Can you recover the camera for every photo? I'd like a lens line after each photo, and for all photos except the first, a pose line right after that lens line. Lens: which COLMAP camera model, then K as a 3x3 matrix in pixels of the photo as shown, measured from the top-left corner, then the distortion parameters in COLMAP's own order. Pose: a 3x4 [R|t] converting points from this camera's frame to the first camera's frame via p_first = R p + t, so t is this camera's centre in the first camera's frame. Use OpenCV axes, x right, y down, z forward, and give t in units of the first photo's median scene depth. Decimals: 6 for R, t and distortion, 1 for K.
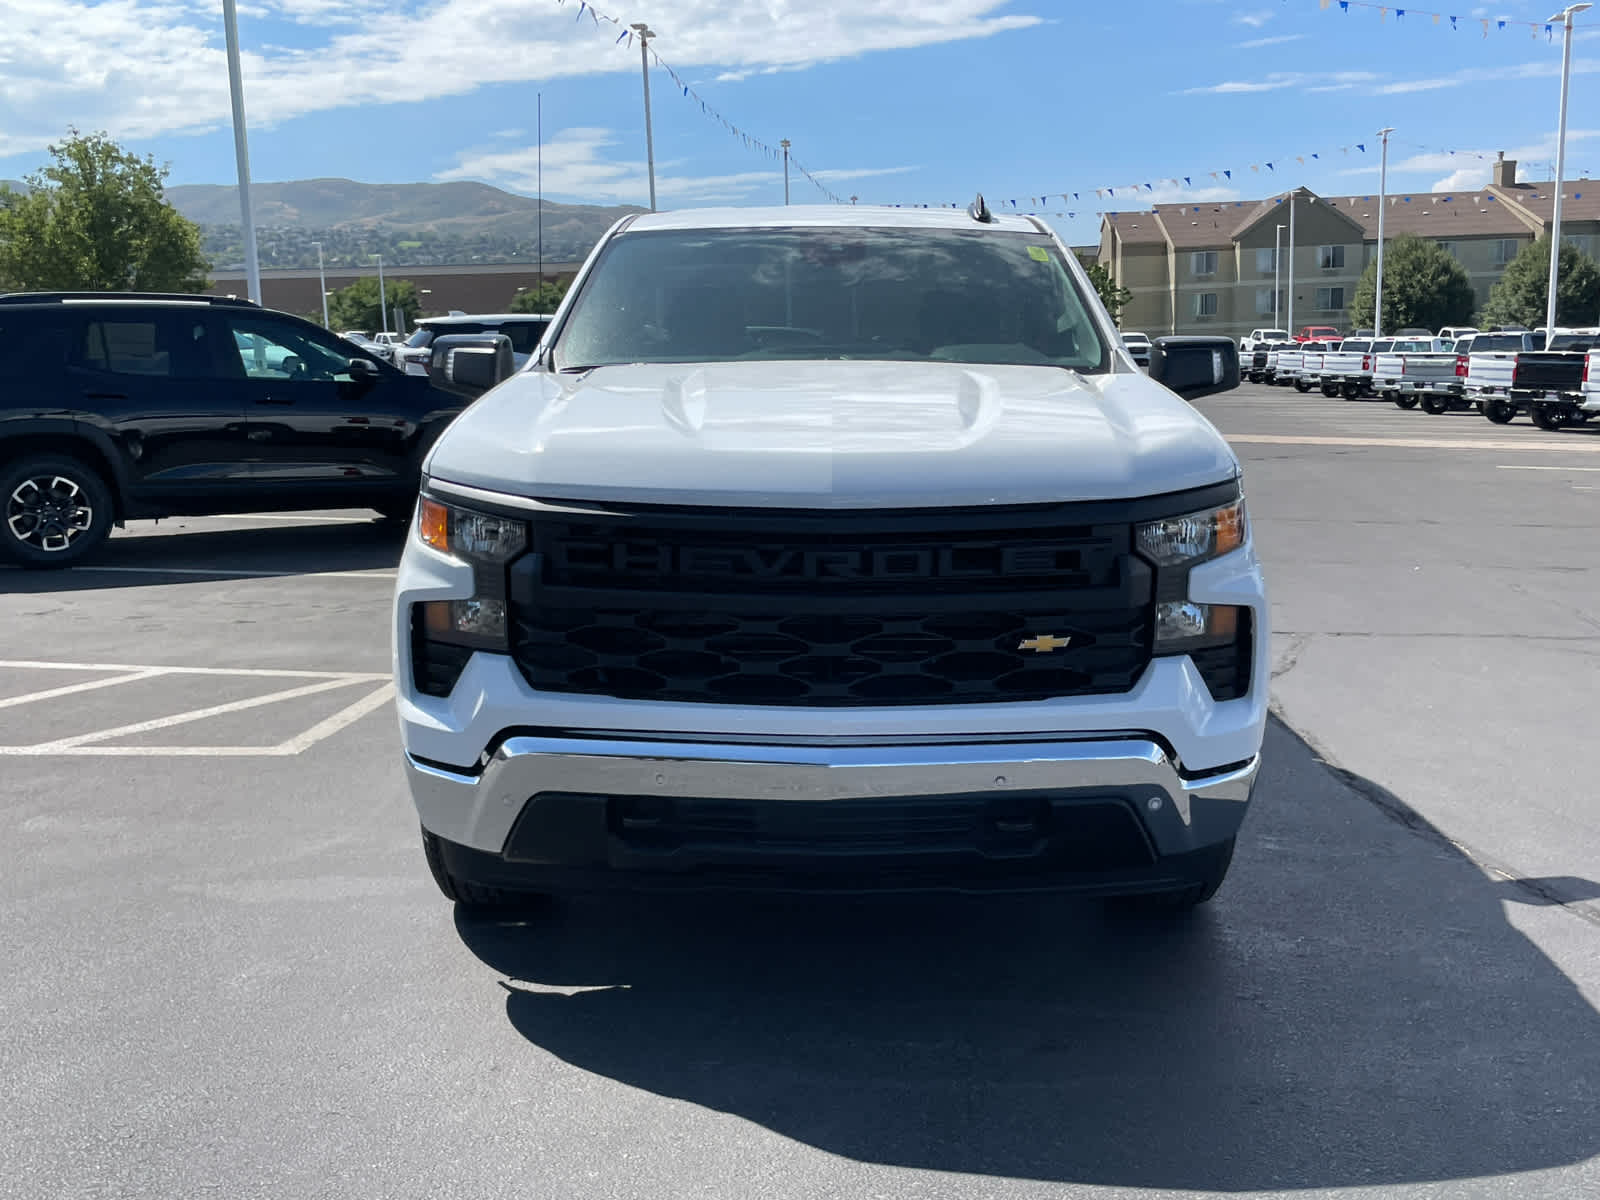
lens RADIAL K [[1583.1, 0, 820.2], [0, 1583.1, 625.0], [0, 0, 1]] dist [0.046228, 0.000000]
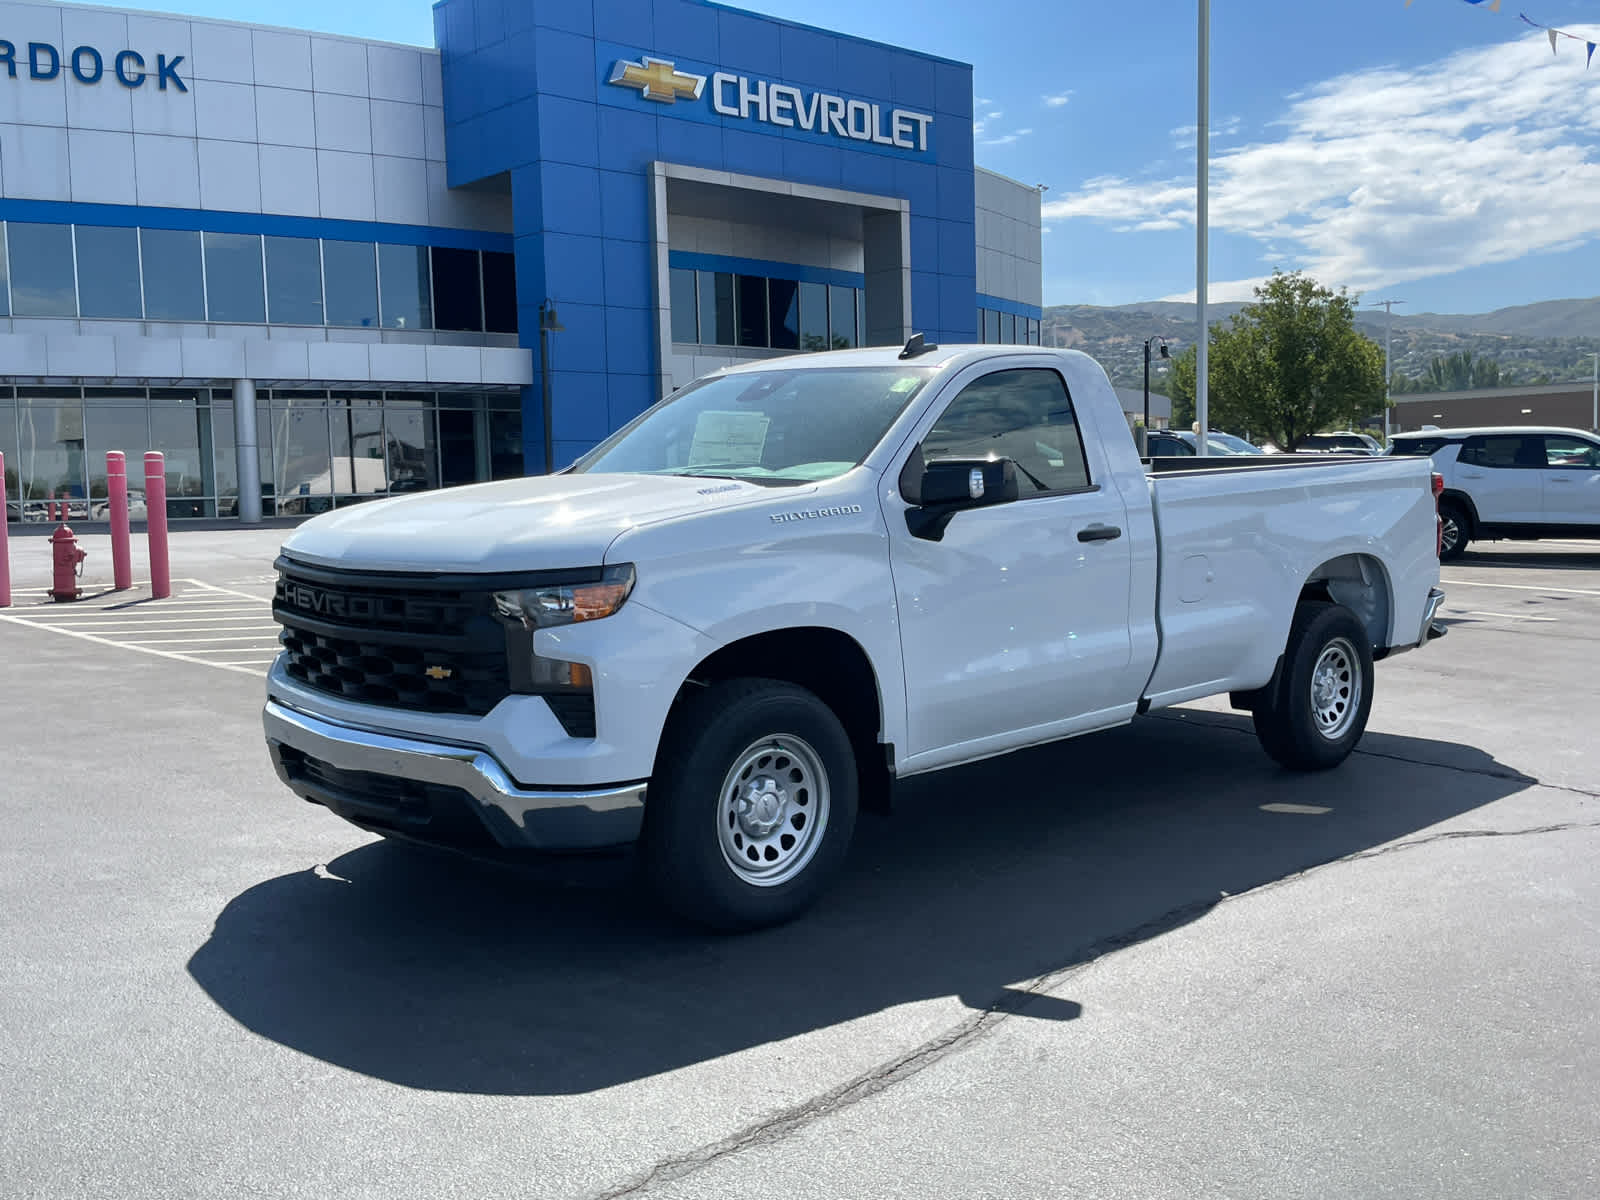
lens RADIAL K [[1583.1, 0, 813.1], [0, 1583.1, 595.2], [0, 0, 1]] dist [0.046228, 0.000000]
pose [[0.700163, 0.059753, -0.711478, 0.897073], [-0.122647, 0.991745, -0.037406, -0.029121], [0.703370, 0.113451, 0.701712, 0.154880]]
